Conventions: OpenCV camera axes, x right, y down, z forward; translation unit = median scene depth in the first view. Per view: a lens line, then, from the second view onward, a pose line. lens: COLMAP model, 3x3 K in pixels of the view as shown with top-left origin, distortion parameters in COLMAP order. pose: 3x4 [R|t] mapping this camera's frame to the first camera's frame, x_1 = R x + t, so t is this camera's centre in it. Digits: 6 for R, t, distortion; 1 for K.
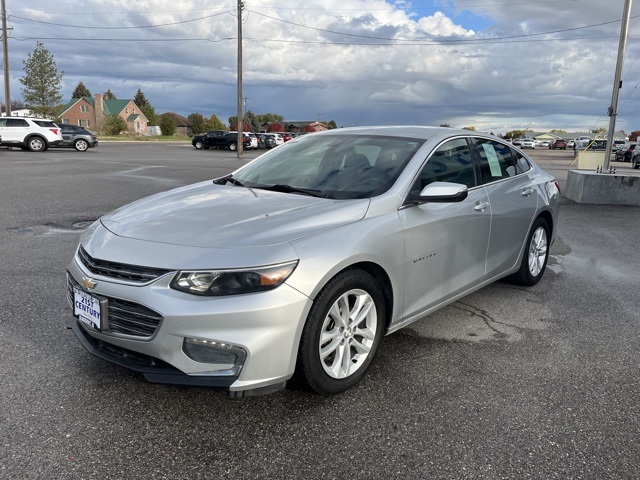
lens RADIAL K [[478.7, 0, 319.4], [0, 478.7, 234.1], [0, 0, 1]] dist [0.069785, -0.095999]
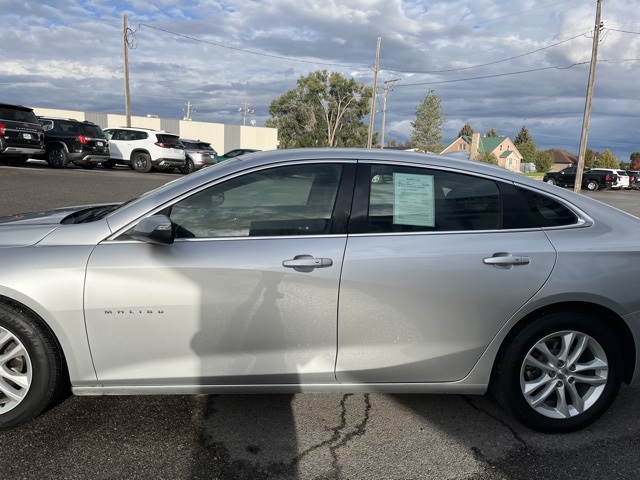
lens RADIAL K [[480.8, 0, 312.7], [0, 480.8, 239.6], [0, 0, 1]] dist [0.065560, -0.098380]
pose [[0.734338, 0.112645, -0.669372, 0.085475], [-0.154517, 0.987985, -0.003251, -0.009639], [0.660963, 0.105817, 0.742920, 0.056483]]
